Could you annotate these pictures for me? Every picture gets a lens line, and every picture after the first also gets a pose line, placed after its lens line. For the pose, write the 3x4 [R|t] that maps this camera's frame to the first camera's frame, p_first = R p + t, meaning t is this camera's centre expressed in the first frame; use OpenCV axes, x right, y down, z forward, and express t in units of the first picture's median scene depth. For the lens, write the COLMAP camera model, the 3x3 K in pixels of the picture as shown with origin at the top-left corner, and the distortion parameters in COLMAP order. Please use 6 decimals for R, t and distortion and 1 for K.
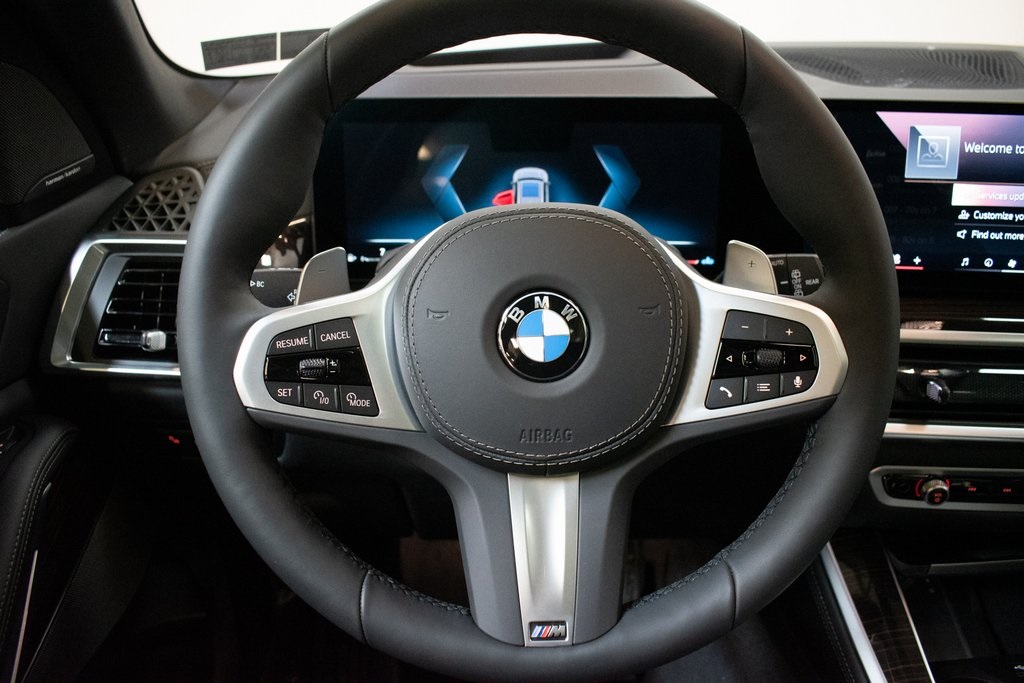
lens RADIAL K [[768.3, 0, 515.6], [0, 768.3, 337.3], [0, 0, 1]] dist [-0.098214, 0.012781]
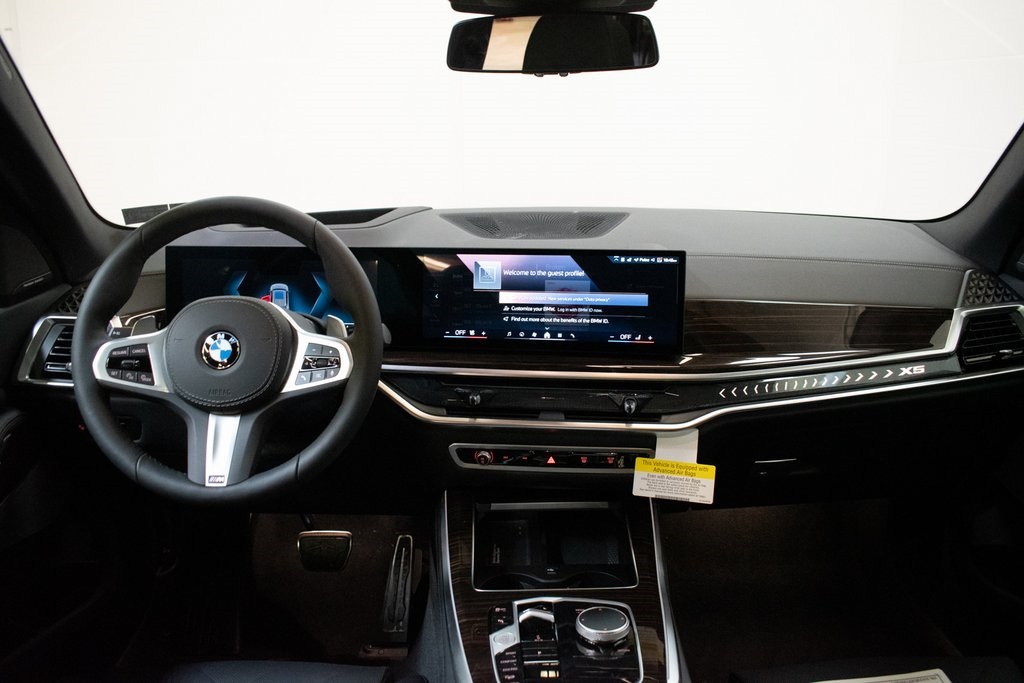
lens RADIAL K [[768.3, 0, 511.5], [0, 768.3, 341.6], [0, 0, 1]] dist [-0.098214, 0.012781]
pose [[0.999758, 0.015043, 0.016079, 0.599974], [-0.012363, 0.987769, -0.155432, 0.217306], [-0.018221, 0.155195, 0.987716, -0.892630]]
